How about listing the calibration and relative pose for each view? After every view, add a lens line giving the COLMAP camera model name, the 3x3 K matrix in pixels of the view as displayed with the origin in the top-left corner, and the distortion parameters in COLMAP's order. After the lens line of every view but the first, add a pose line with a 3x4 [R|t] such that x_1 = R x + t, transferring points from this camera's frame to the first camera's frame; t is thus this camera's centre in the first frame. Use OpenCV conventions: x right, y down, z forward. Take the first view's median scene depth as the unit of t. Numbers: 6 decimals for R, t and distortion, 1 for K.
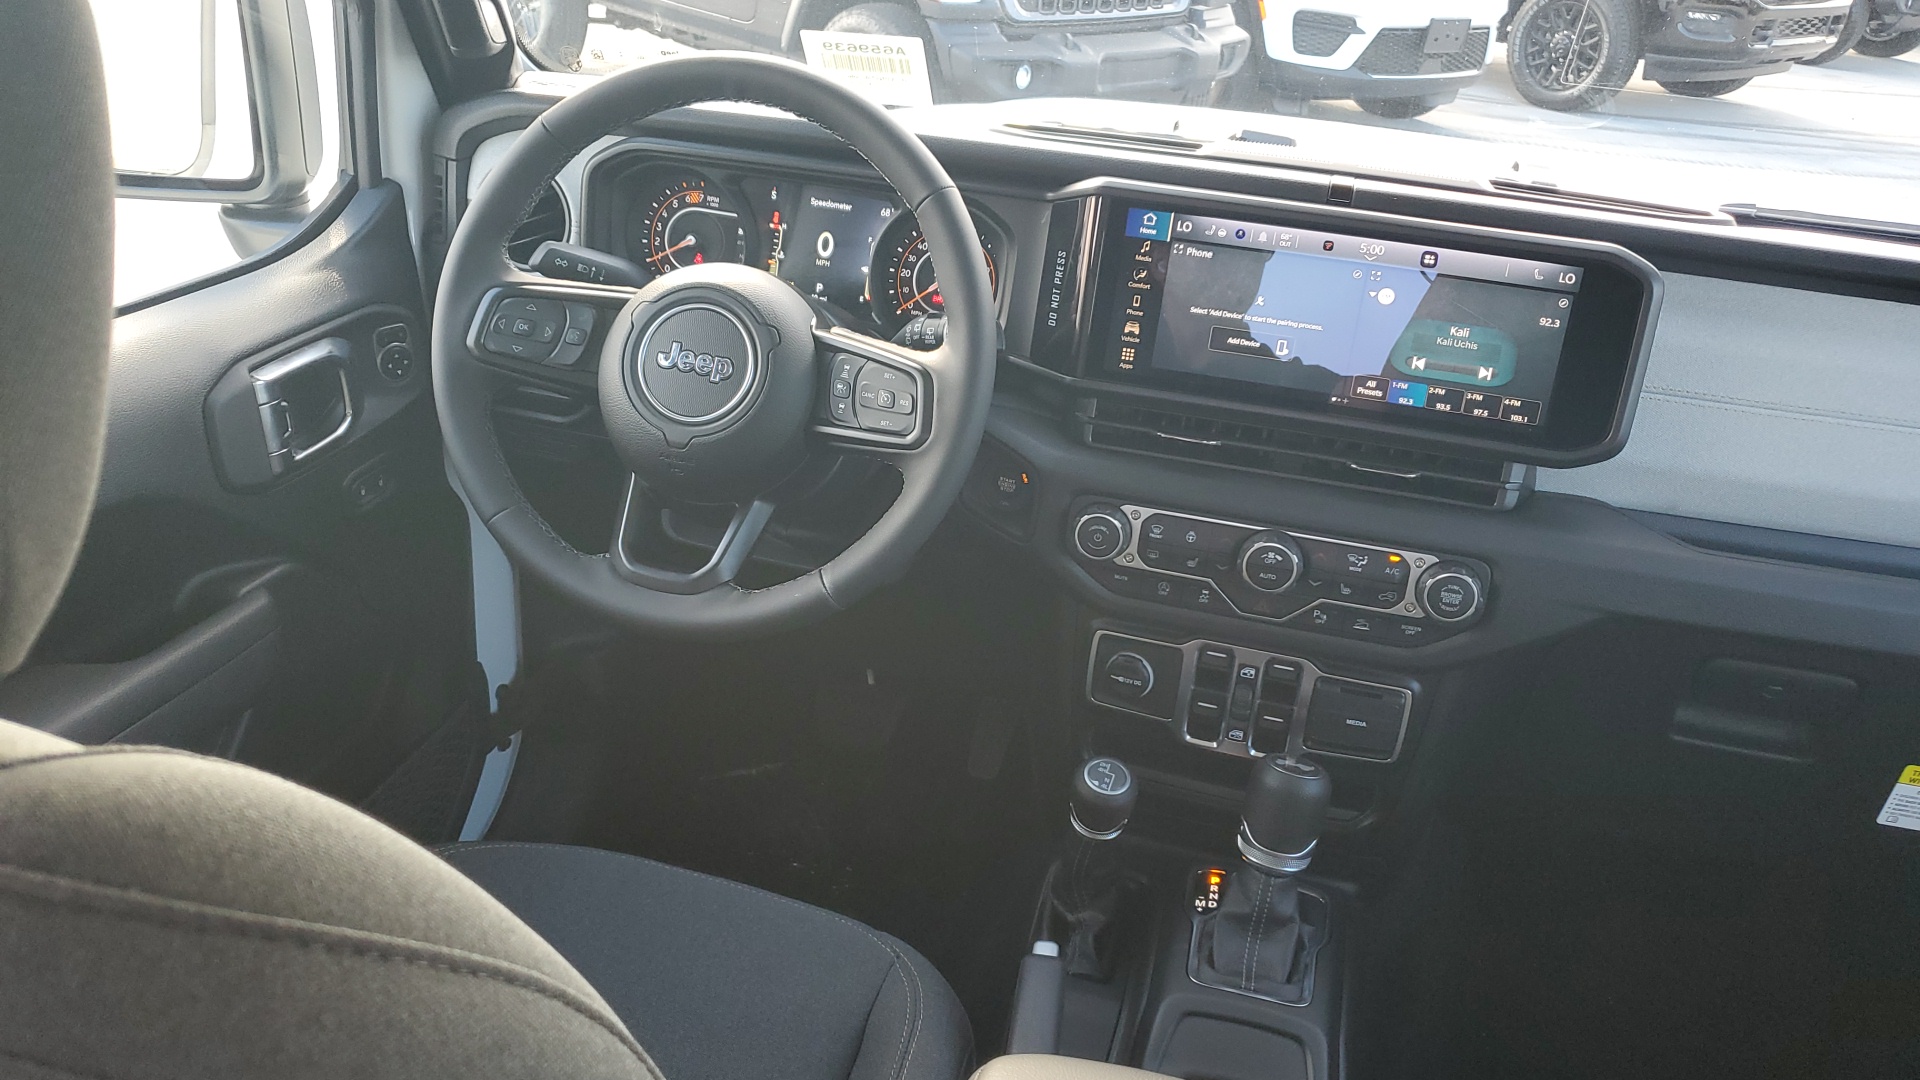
lens RADIAL K [[1538.2, 0, 934.9], [0, 1538.2, 559.6], [0, 0, 1]] dist [0.052038, -0.083834]
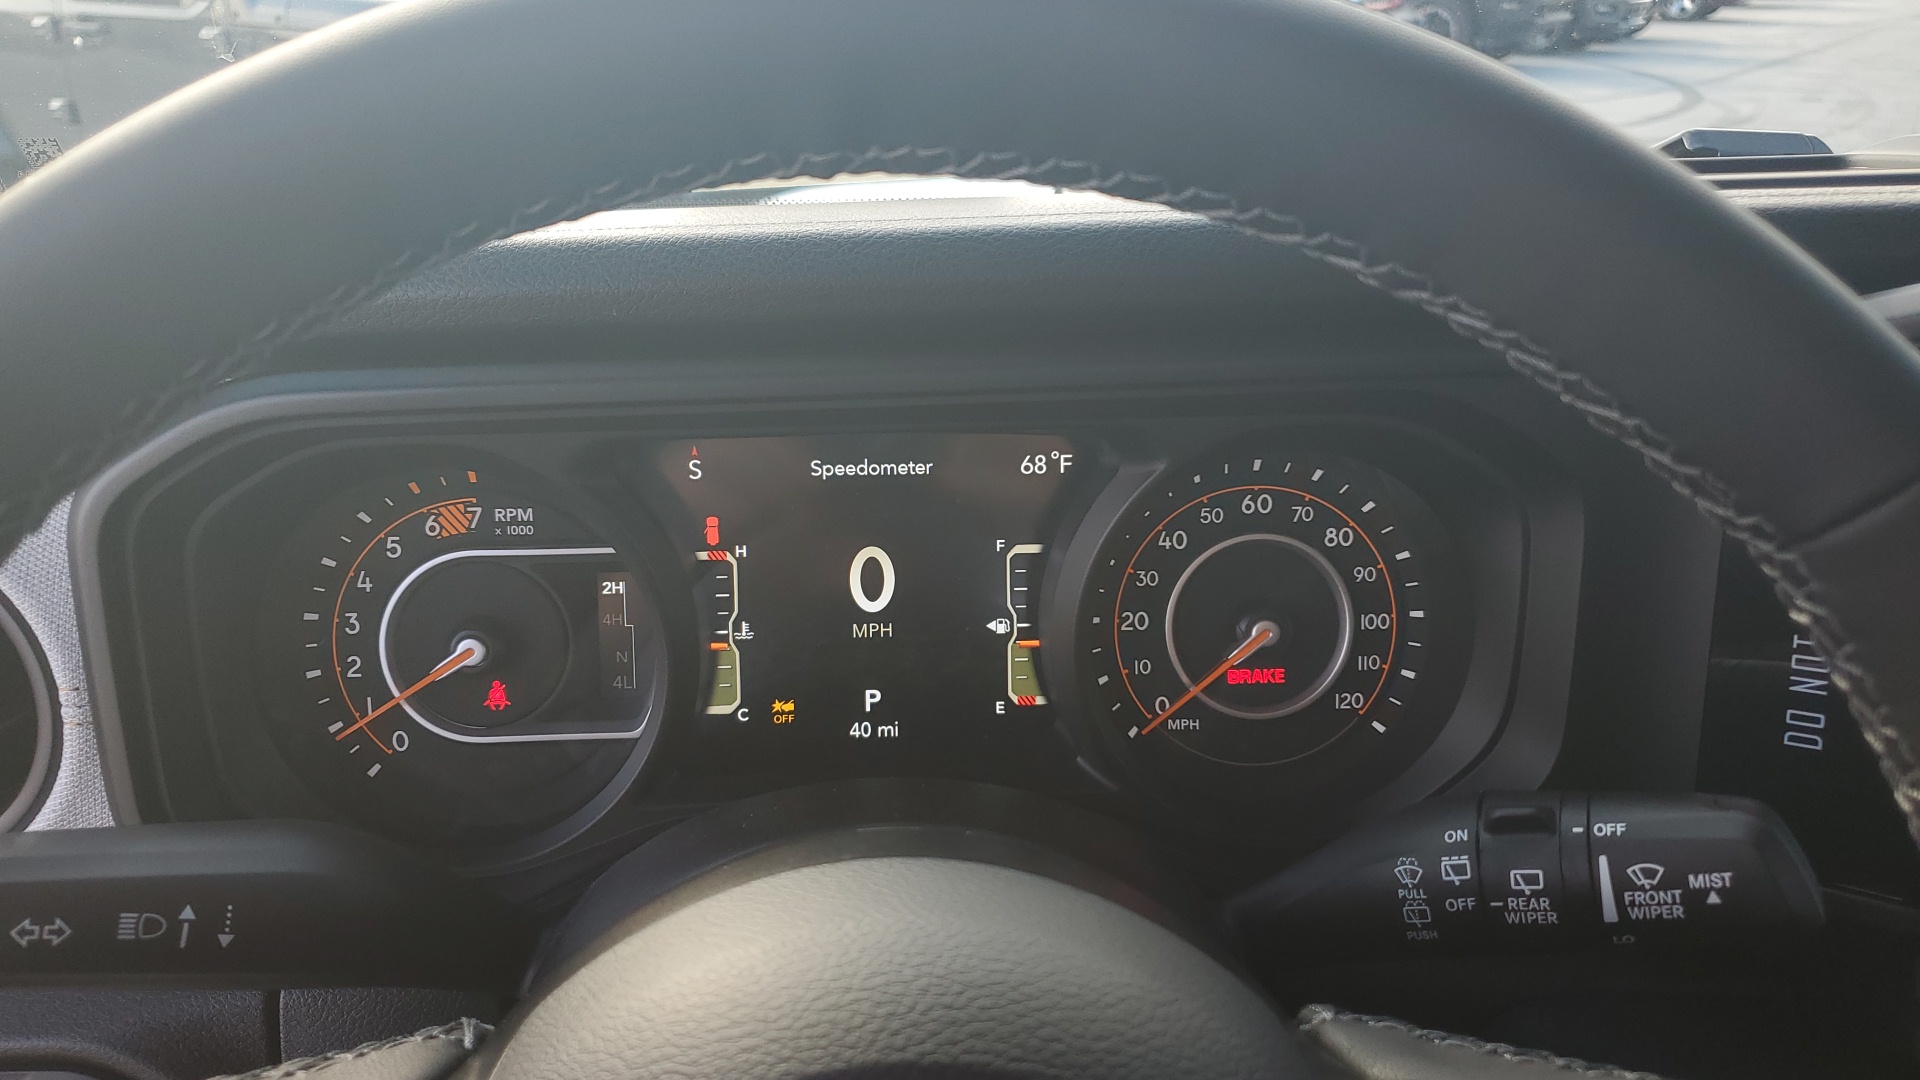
lens RADIAL K [[1538.2, 0, 948.7], [0, 1538.2, 552.5], [0, 0, 1]] dist [0.052038, -0.083834]
pose [[0.941752, -0.193901, 0.274784, -0.167899], [0.212140, 0.976501, -0.037989, -0.218428], [-0.260960, 0.094069, 0.960755, 0.744990]]
